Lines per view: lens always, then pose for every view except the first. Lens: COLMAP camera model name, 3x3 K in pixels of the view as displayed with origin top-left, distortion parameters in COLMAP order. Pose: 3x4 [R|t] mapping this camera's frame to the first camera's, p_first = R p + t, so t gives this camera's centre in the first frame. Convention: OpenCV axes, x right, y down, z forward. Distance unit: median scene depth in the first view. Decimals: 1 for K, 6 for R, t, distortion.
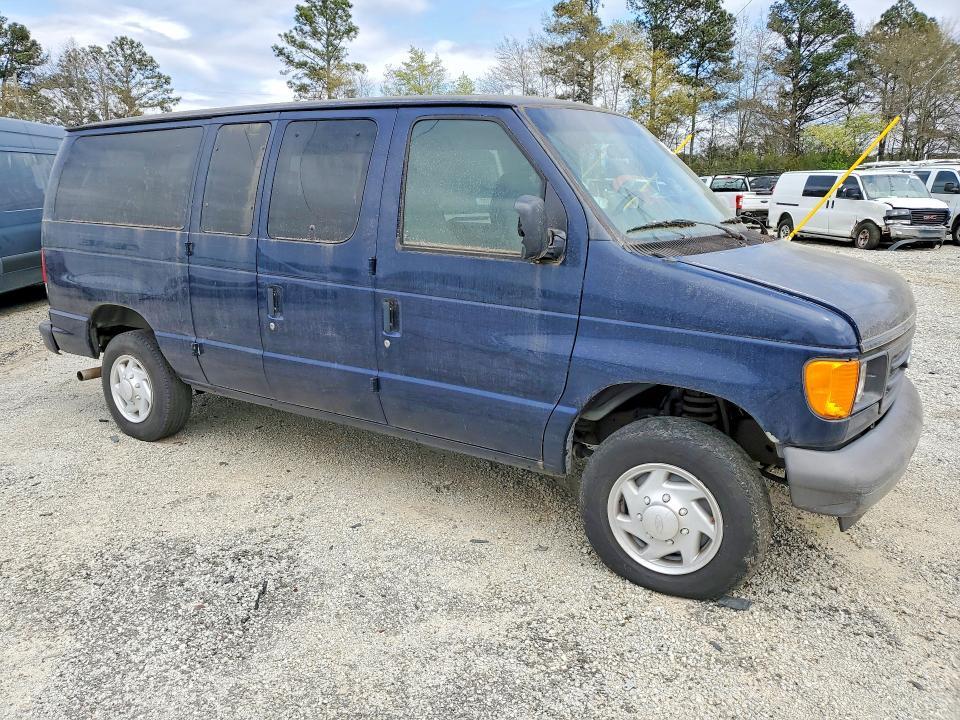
lens RADIAL K [[698.4, 0, 480.0], [0, 698.4, 360.0], [0, 0, 1]] dist [0.029466, 0.001030]
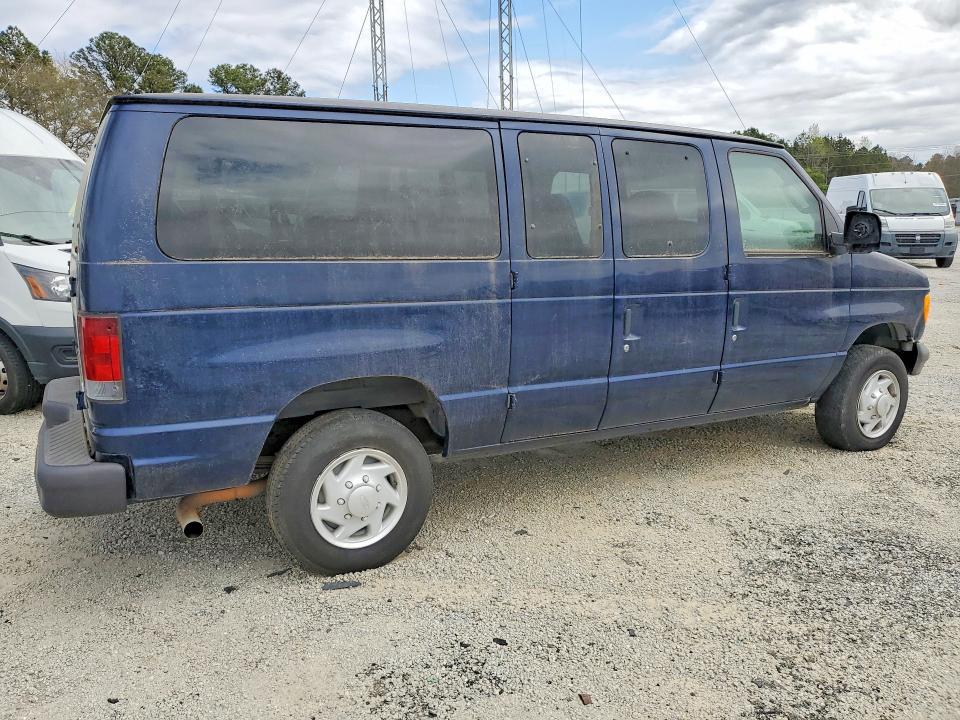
lens RADIAL K [[754.8, 0, 480.0], [0, 754.8, 360.0], [0, 0, 1]] dist [0.037408, 0.001378]
pose [[0.485599, -0.197228, 0.851642, -1.354022], [0.171502, 0.976778, 0.128418, -0.211436], [-0.857193, 0.083699, 0.508148, 0.693755]]
